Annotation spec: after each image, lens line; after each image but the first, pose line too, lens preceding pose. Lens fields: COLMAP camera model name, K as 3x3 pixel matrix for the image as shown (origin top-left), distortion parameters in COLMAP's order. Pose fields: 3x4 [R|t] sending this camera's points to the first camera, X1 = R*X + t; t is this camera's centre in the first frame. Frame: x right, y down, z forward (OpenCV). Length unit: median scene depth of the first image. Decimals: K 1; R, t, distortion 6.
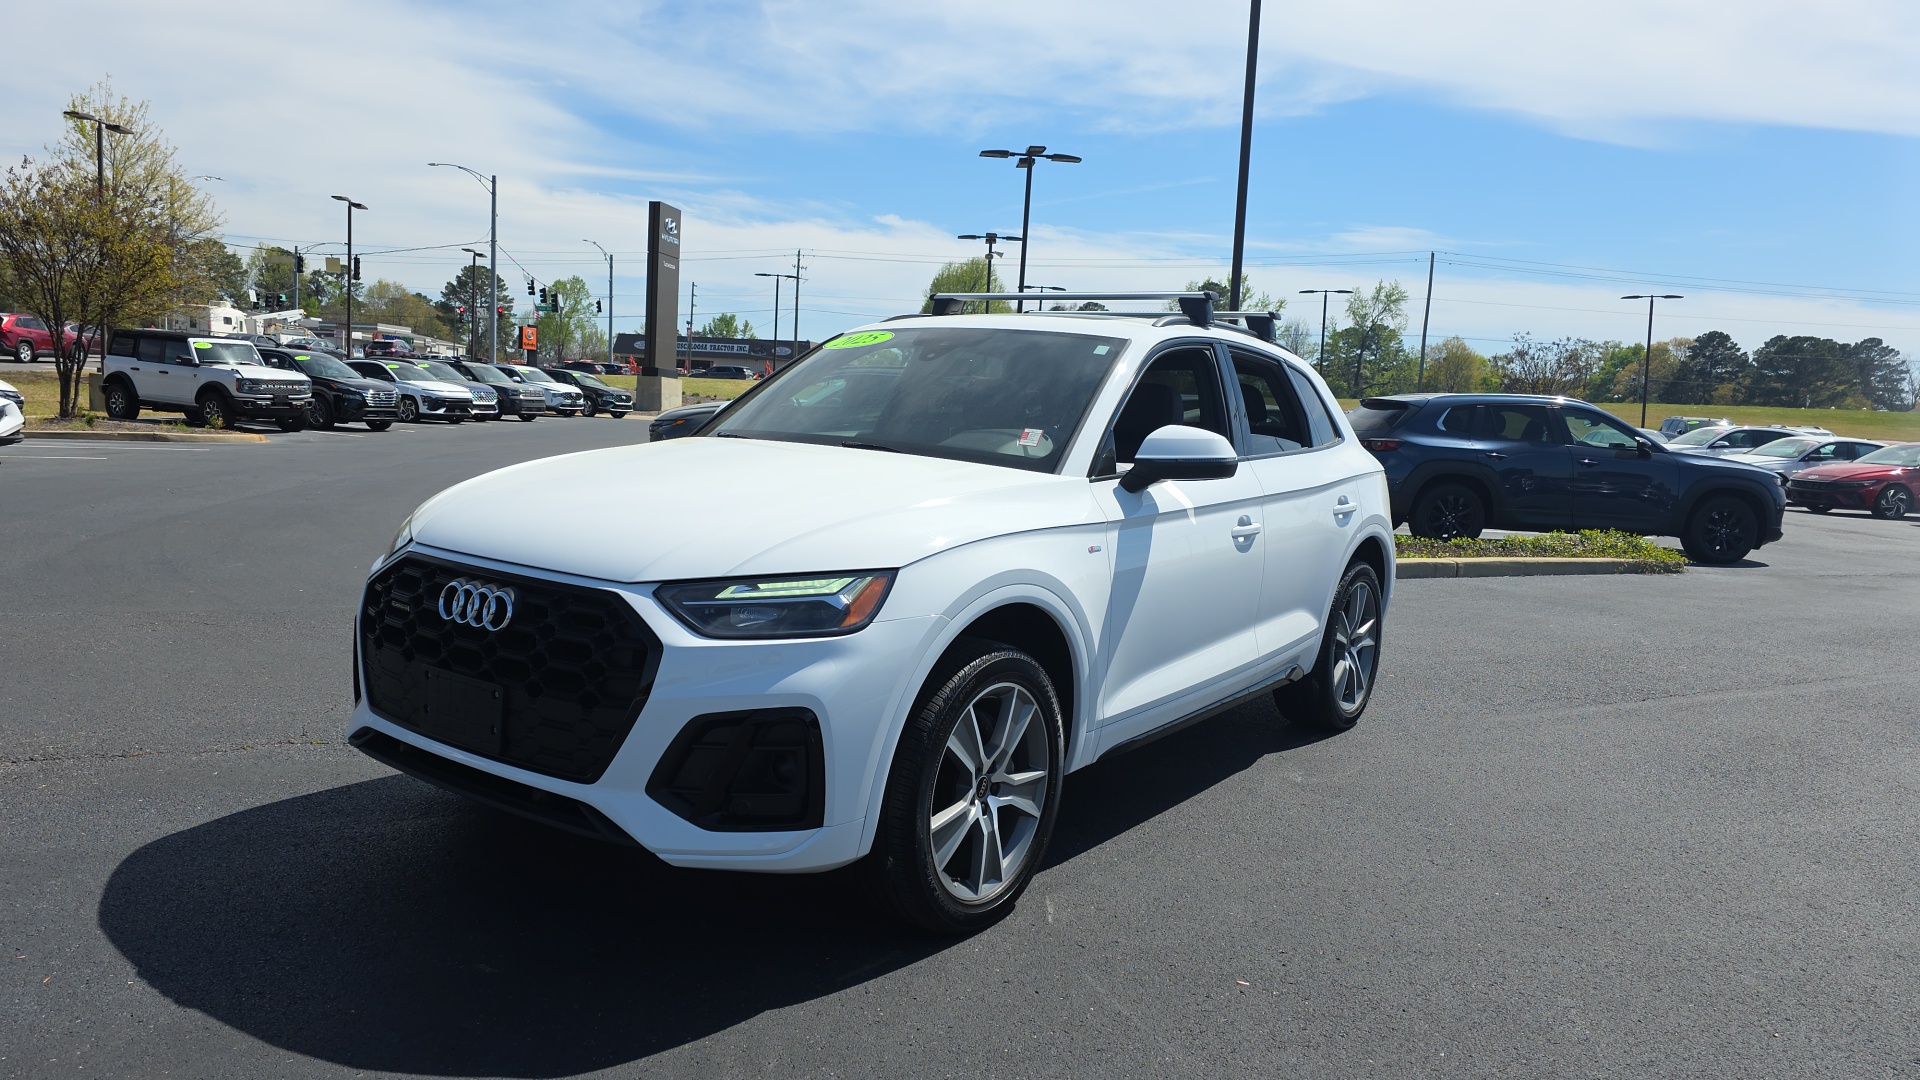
lens RADIAL K [[1314.8, 0, 912.7], [0, 1314.8, 564.5], [0, 0, 1]] dist [0.048923, -0.051996]
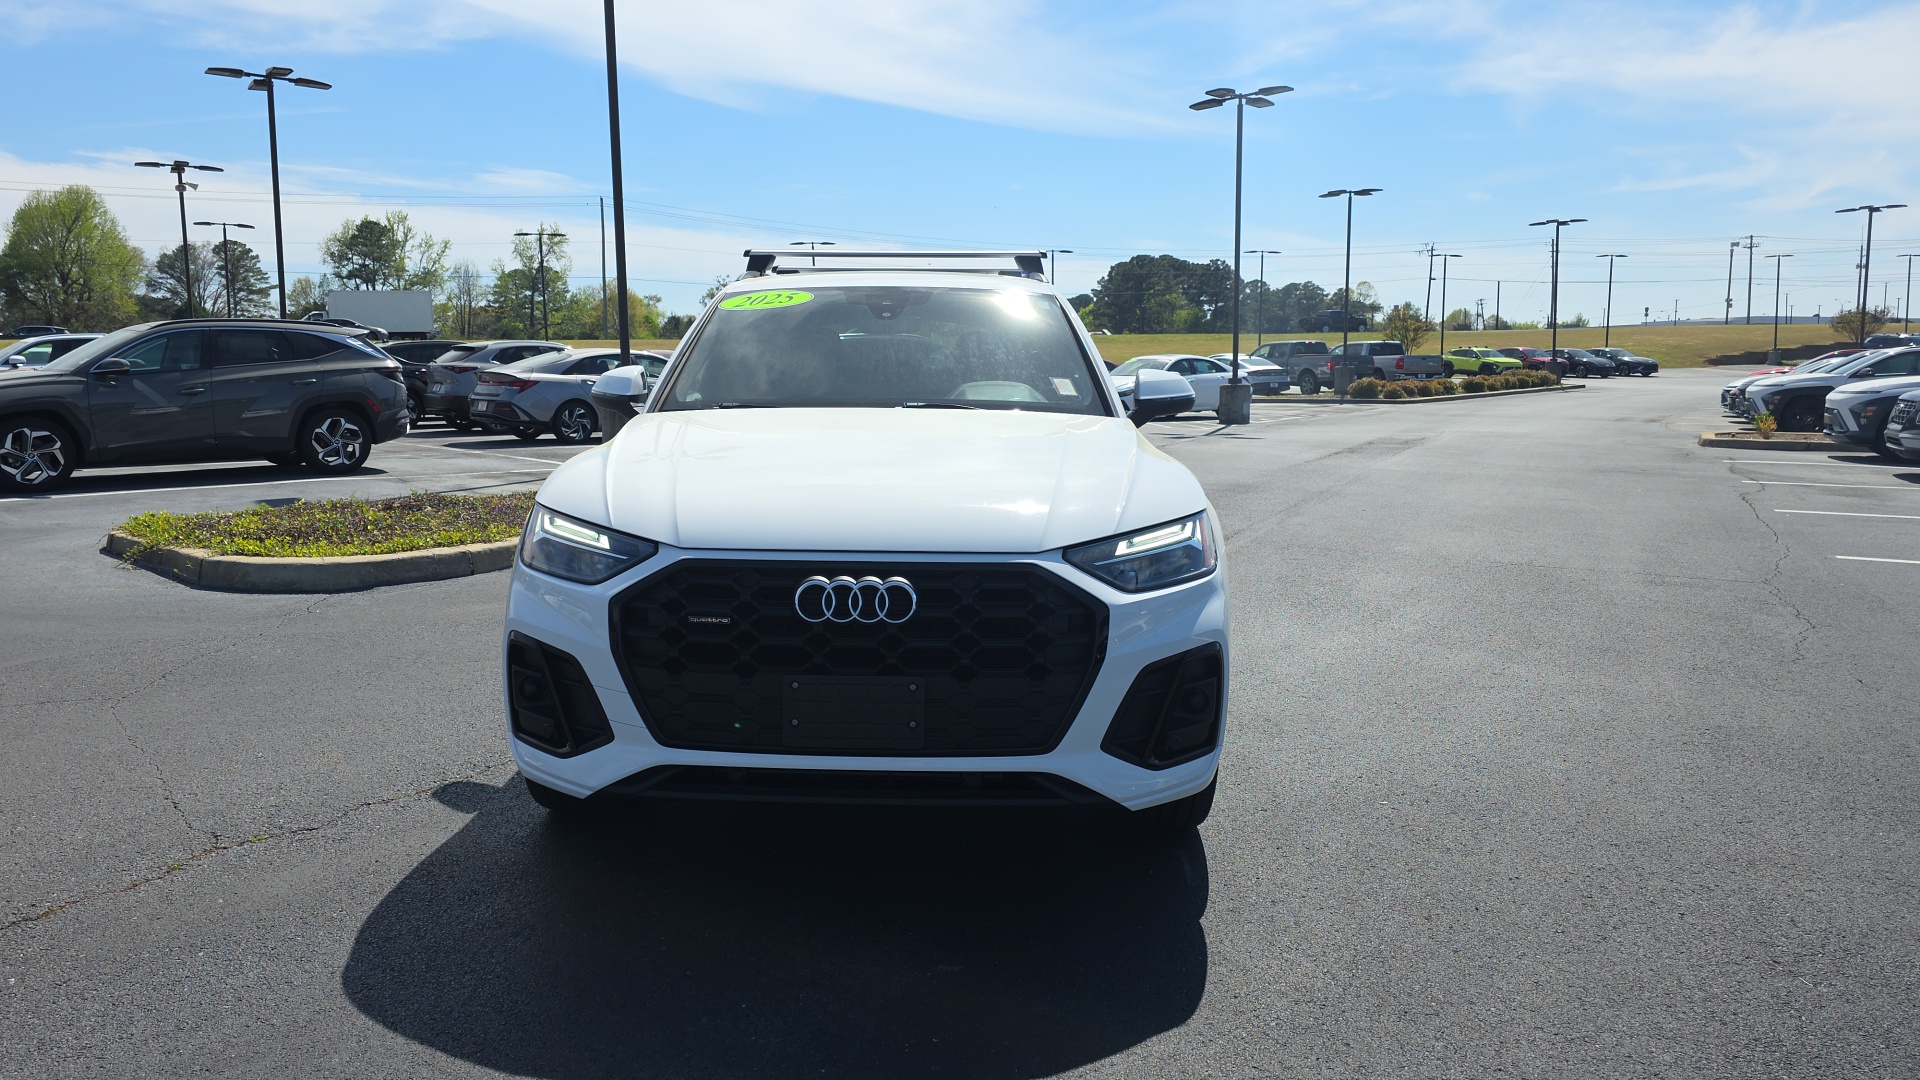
lens RADIAL K [[1294.6, 0, 961.9], [0, 1294.6, 535.8], [0, 0, 1]] dist [0.042229, -0.054182]
pose [[0.806557, -0.121060, 0.578628, -0.829392], [0.106847, 0.992540, 0.058723, -0.062663], [-0.581420, 0.014461, 0.813475, 0.222016]]
